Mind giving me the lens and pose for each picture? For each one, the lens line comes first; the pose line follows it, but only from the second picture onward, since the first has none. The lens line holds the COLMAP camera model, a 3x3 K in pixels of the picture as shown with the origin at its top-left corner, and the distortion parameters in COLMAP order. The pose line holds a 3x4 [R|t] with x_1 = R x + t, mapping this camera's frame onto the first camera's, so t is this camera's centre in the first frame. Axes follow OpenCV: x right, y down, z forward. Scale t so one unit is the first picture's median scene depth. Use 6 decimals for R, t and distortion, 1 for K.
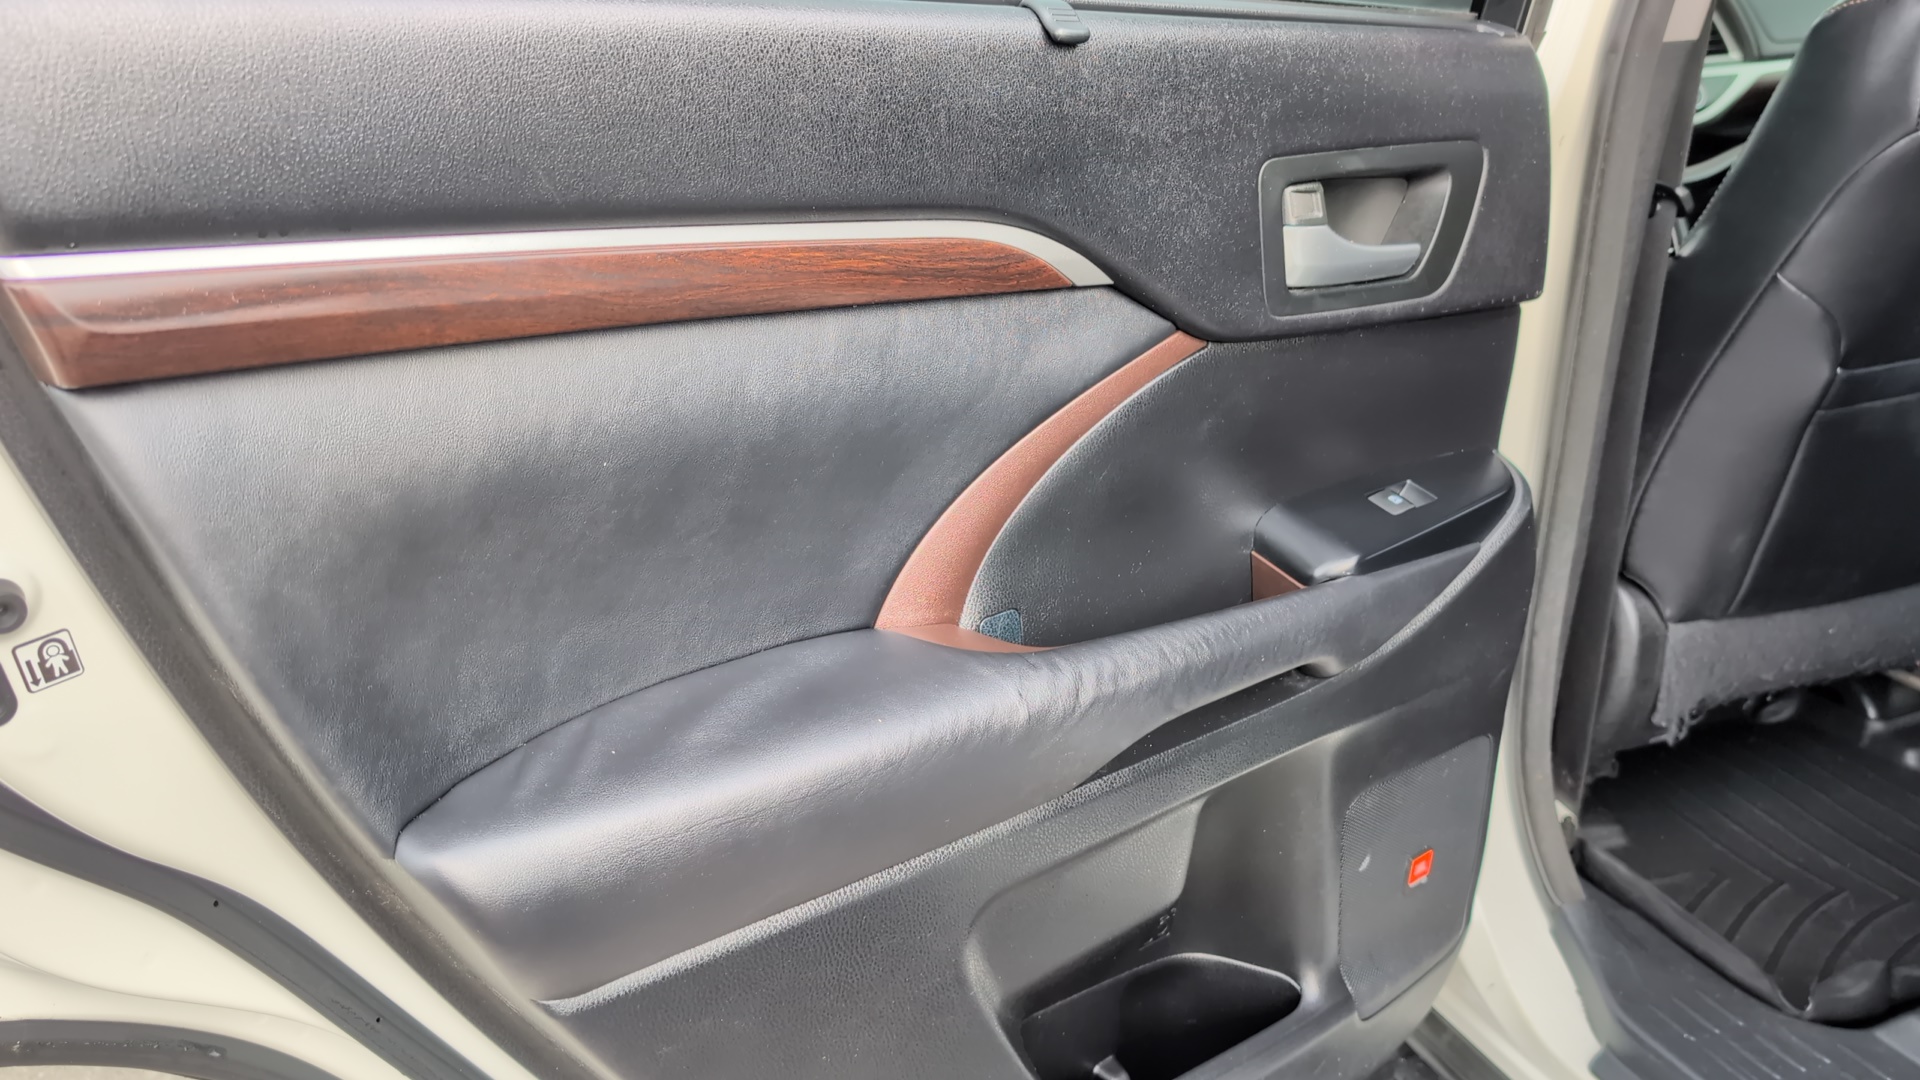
lens RADIAL K [[1536.7, 0, 960.0], [0, 1536.7, 540.0], [0, 0, 1]] dist [0.012577, 0.000852]
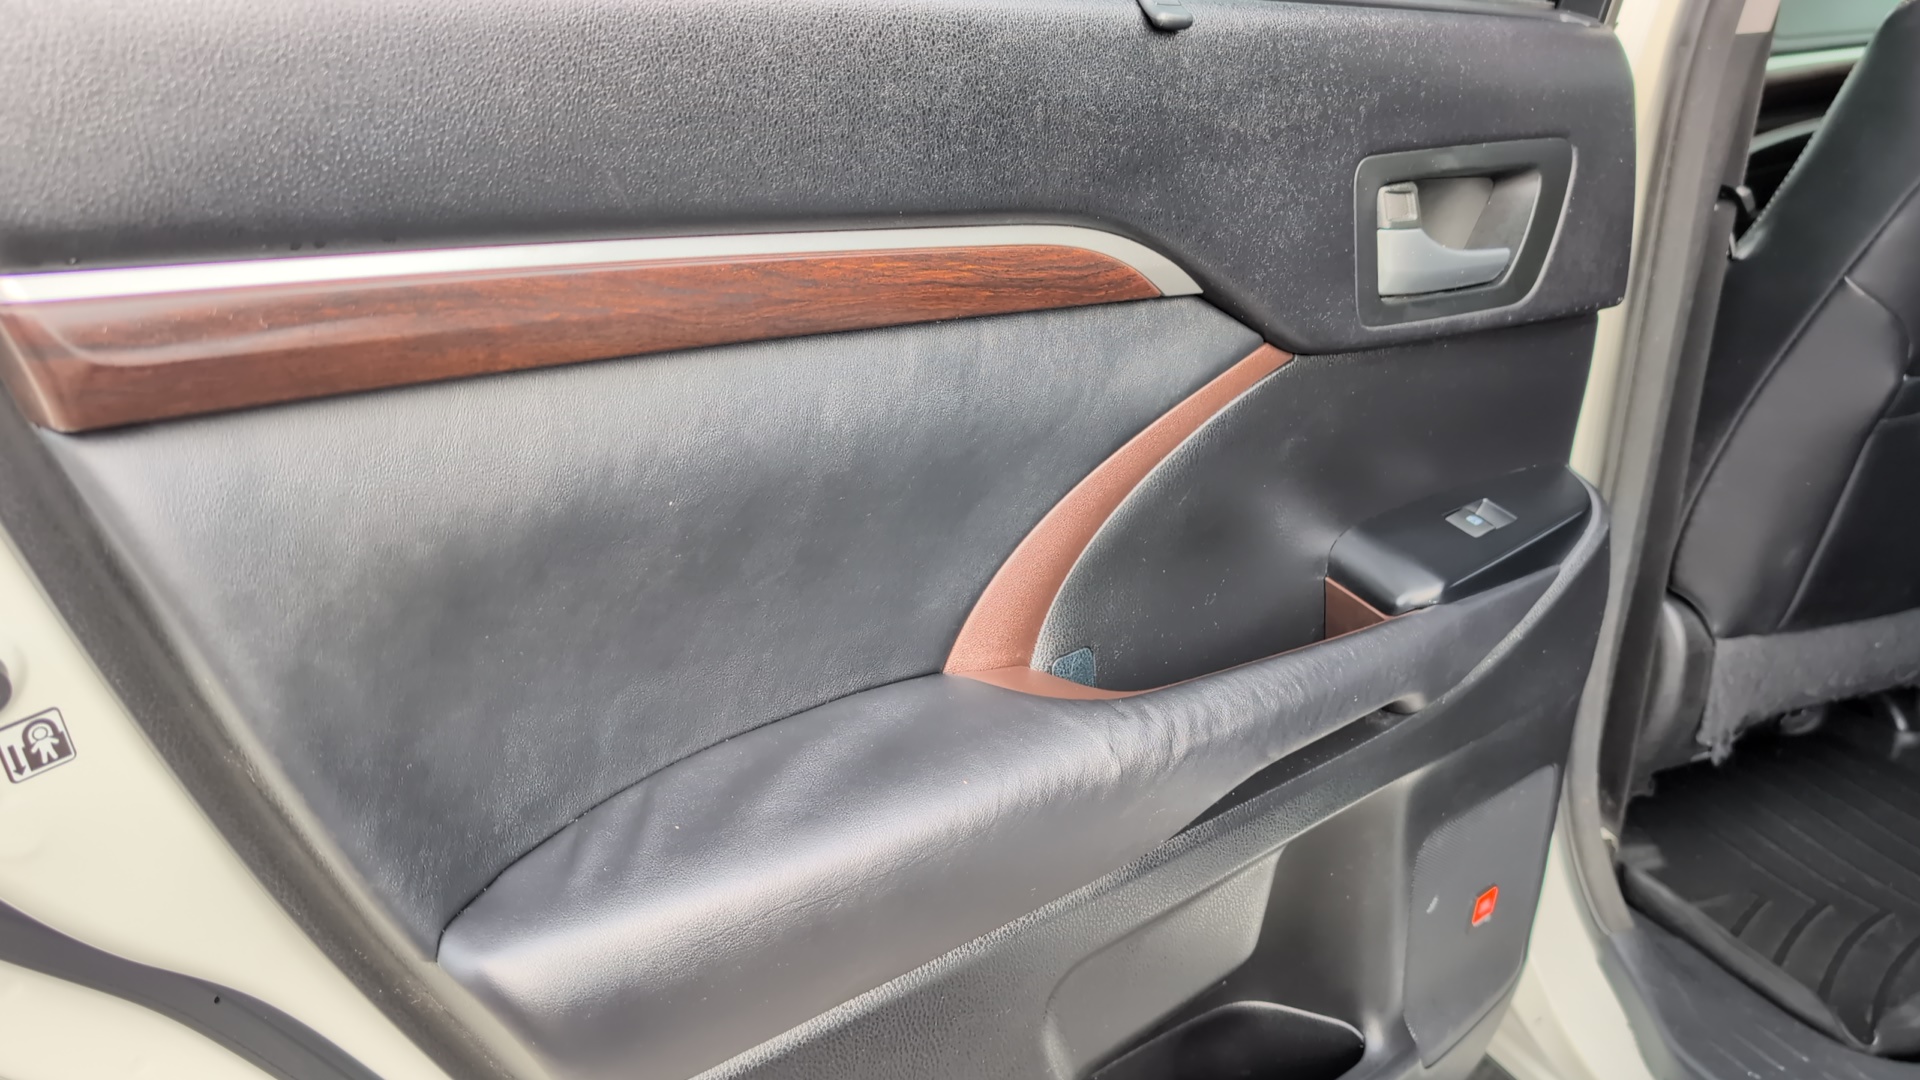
lens RADIAL K [[1555.5, 0, 975.2], [0, 1555.5, 534.9], [0, 0, 1]] dist [0.010786, 0.003154]
pose [[0.999429, -0.005456, 0.033334, -0.067779], [0.005525, 0.999983, -0.001990, -0.022458], [-0.033323, 0.002173, 0.999442, 0.081893]]
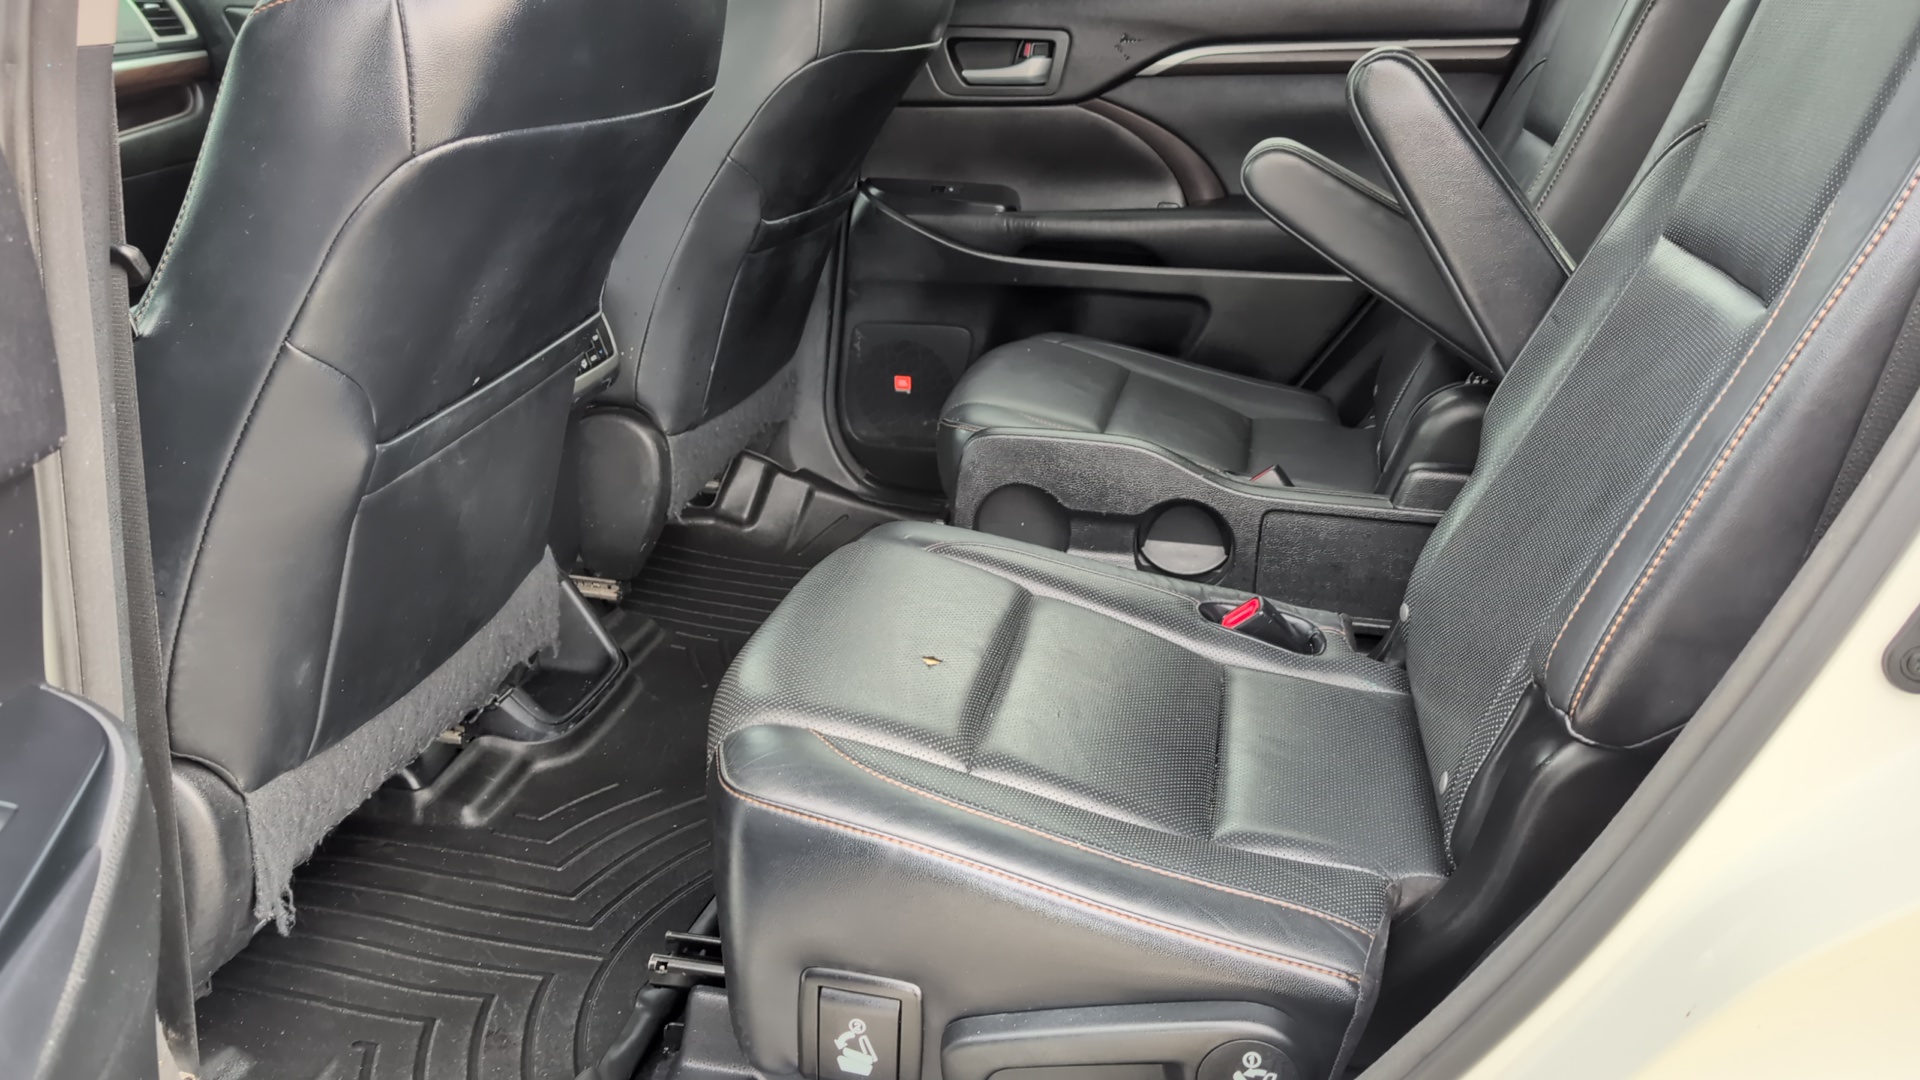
lens RADIAL K [[1632.2, 0, 960.0], [0, 1632.2, 540.0], [0, 0, 1]] dist [0.003153, -0.000461]
pose [[0.520183, -0.244498, 0.818310, 0.013014], [0.262883, 0.957465, 0.118966, -0.138871], [-0.812590, 0.153235, 0.562331, 0.443296]]
